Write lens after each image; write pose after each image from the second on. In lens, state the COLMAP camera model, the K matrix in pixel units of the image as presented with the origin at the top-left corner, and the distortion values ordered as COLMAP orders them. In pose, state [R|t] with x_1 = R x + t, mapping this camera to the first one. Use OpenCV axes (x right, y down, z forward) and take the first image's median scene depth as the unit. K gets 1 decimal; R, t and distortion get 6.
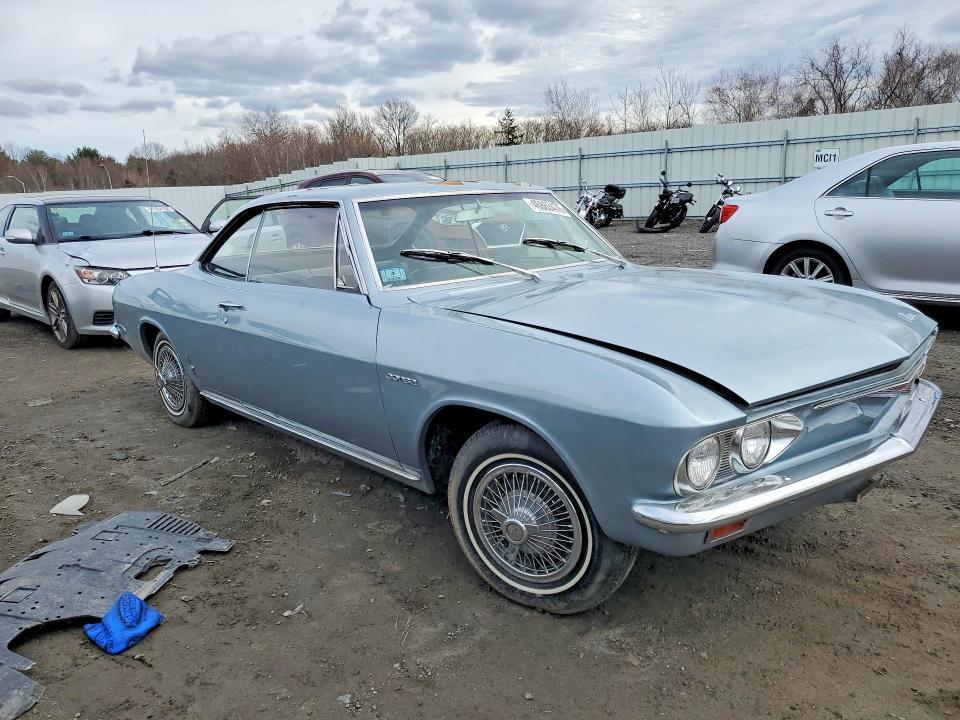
lens RADIAL K [[738.3, 0, 480.0], [0, 738.3, 360.0], [0, 0, 1]] dist [0.018395, 0.004725]
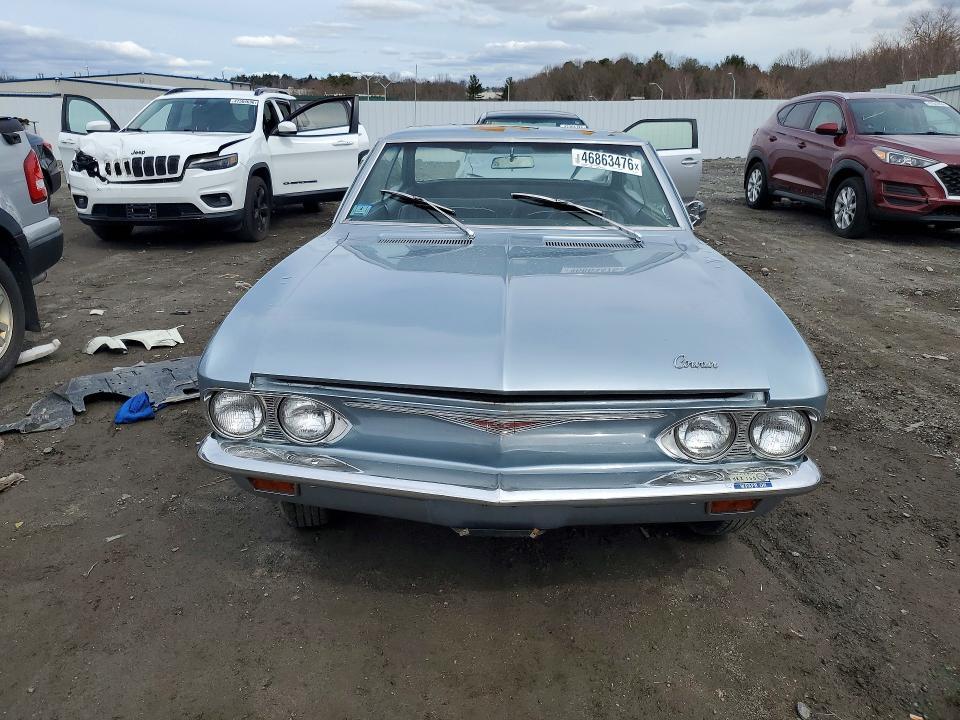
lens RADIAL K [[755.7, 0, 479.4], [0, 755.7, 340.4], [0, 0, 1]] dist [0.005346, 0.007049]
pose [[0.694047, 0.249000, -0.675499, 0.583163], [-0.190959, 0.968347, 0.160746, -0.098764], [0.694143, 0.017428, 0.719627, 0.198406]]
